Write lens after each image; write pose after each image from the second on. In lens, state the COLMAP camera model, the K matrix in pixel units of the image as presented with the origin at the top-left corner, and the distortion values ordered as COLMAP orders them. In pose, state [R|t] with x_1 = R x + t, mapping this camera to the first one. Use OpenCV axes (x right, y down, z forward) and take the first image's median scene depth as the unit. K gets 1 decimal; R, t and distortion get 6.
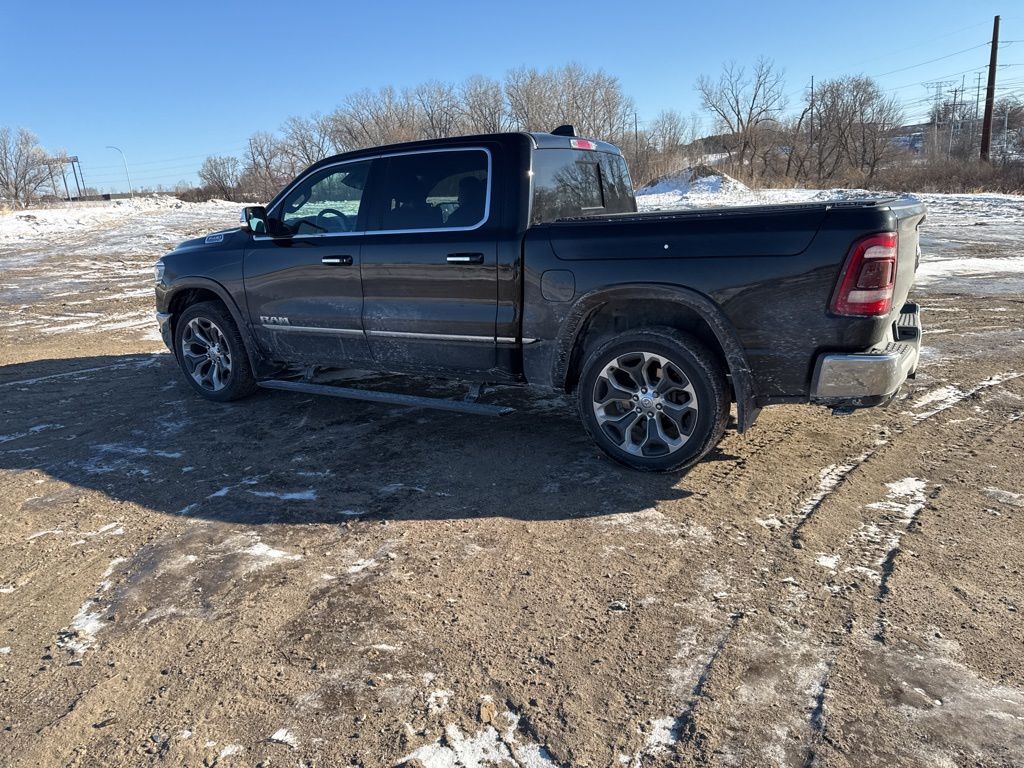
lens RADIAL K [[702.4, 0, 512.2], [0, 702.4, 399.5], [0, 0, 1]] dist [0.065828, -0.055929]
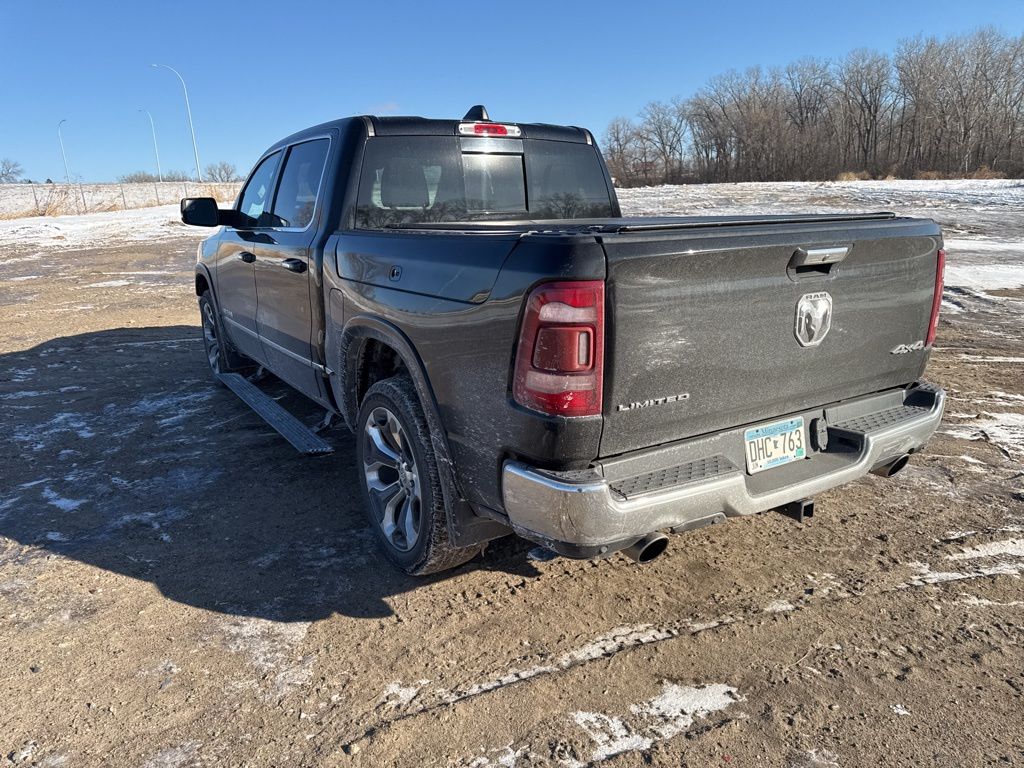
lens RADIAL K [[723.3, 0, 512.9], [0, 723.3, 389.5], [0, 0, 1]] dist [0.027740, -0.026897]
pose [[0.892809, 0.141289, -0.427702, 0.539875], [-0.141267, 0.989455, 0.031973, -0.112831], [0.427710, 0.031875, 0.903354, 0.313298]]
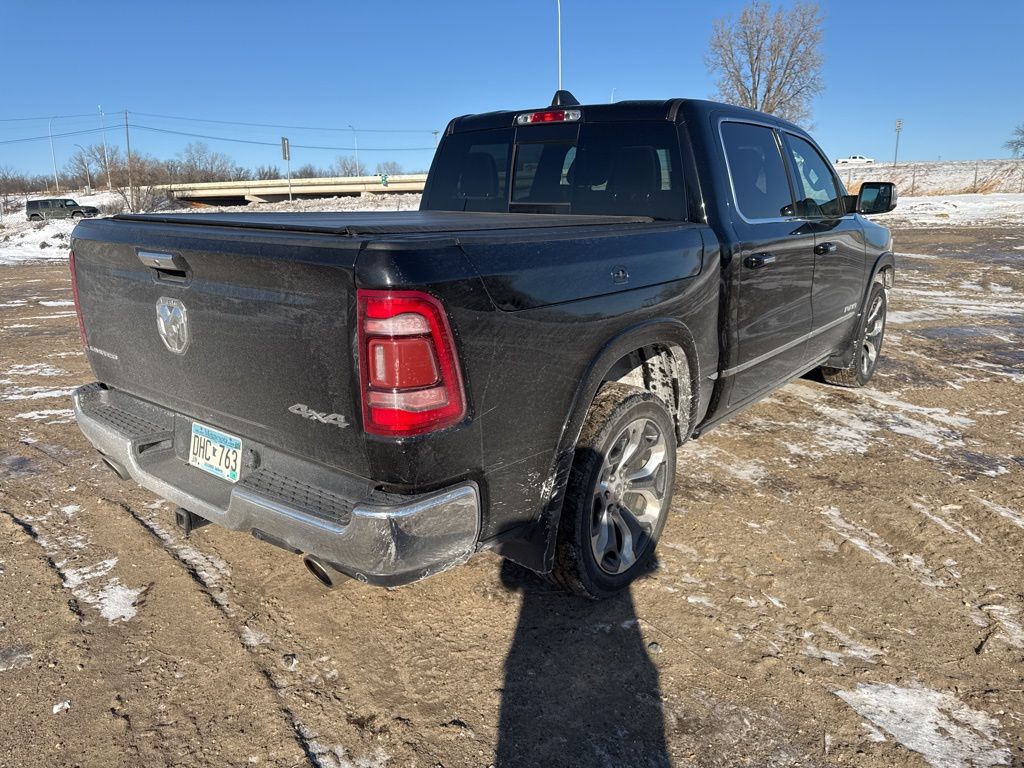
lens RADIAL K [[735.8, 0, 509.9], [0, 735.8, 381.6], [0, 0, 1]] dist [0.008854, -0.007339]
pose [[-0.130508, 0.297832, -0.945655, 0.970751], [-0.257094, 0.911020, 0.322405, -0.367942], [0.957534, 0.285198, -0.042325, 1.138142]]
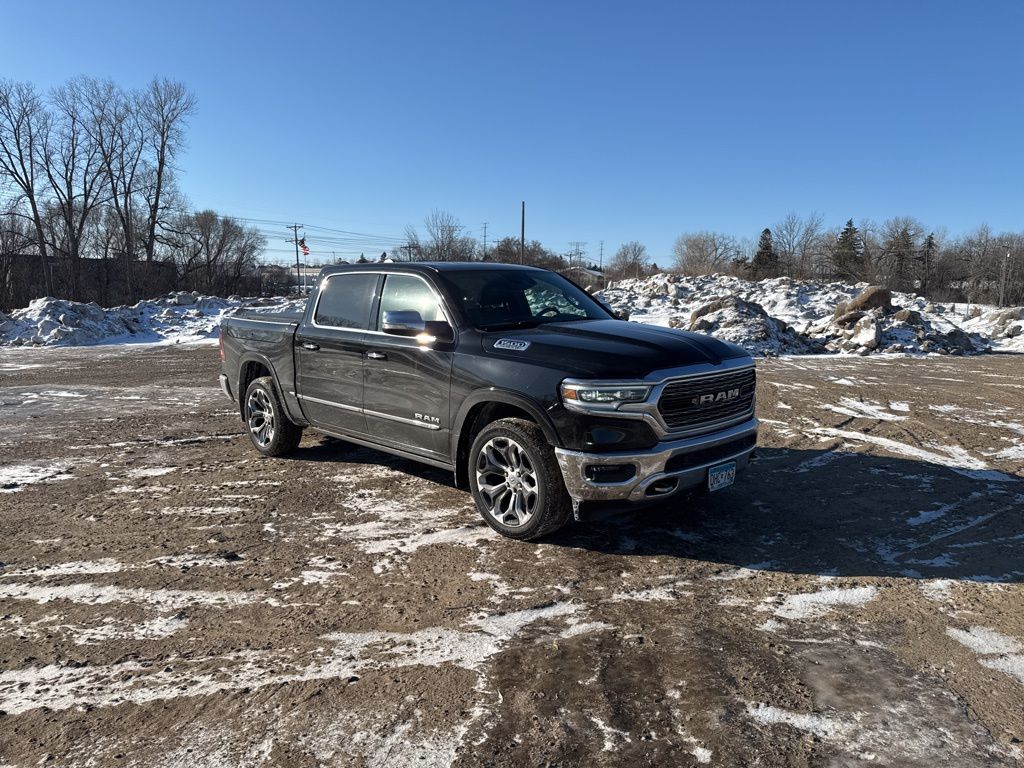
lens RADIAL K [[712.1, 0, 541.8], [0, 712.1, 385.2], [0, 0, 1]] dist [-0.003714, -0.004287]
pose [[-0.970985, 0.008916, 0.238973, -0.615433], [0.100337, 0.922280, 0.373273, -0.713907], [-0.217072, 0.386420, -0.896415, 2.528382]]
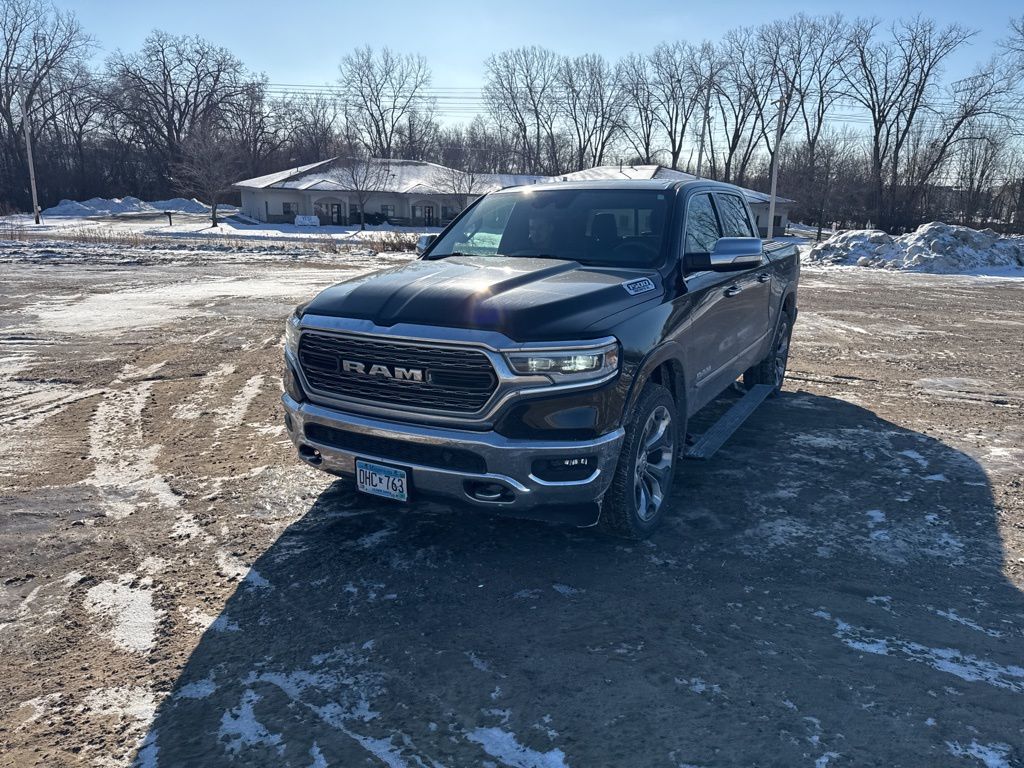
lens RADIAL K [[735.8, 0, 509.9], [0, 735.8, 381.6], [0, 0, 1]] dist [0.008854, -0.007339]
pose [[-0.036080, -0.181314, 0.982763, -1.389328], [0.263689, 0.946825, 0.184365, -0.376808], [-0.963933, 0.265795, 0.013649, 1.397104]]
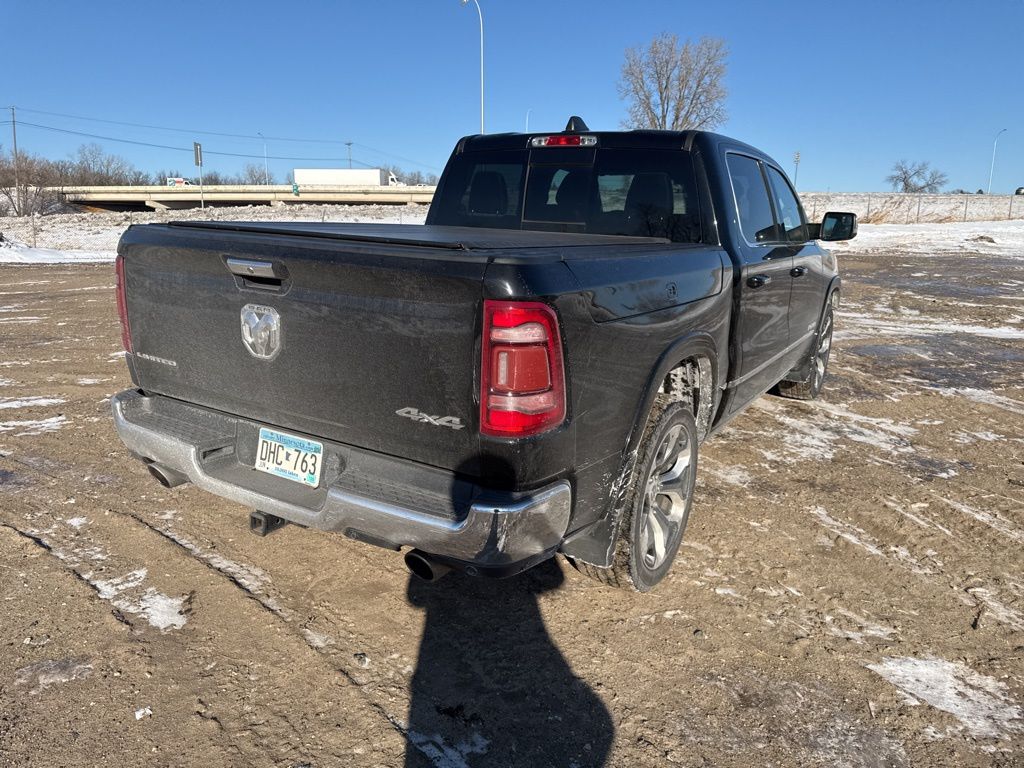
lens RADIAL K [[736.7, 0, 509.5], [0, 736.7, 387.3], [0, 0, 1]] dist [0.012020, -0.010302]
pose [[-0.014267, 0.284481, -0.958576, 1.016698], [-0.297262, 0.914121, 0.275712, -0.338800], [0.954689, 0.288882, 0.071523, 1.022462]]
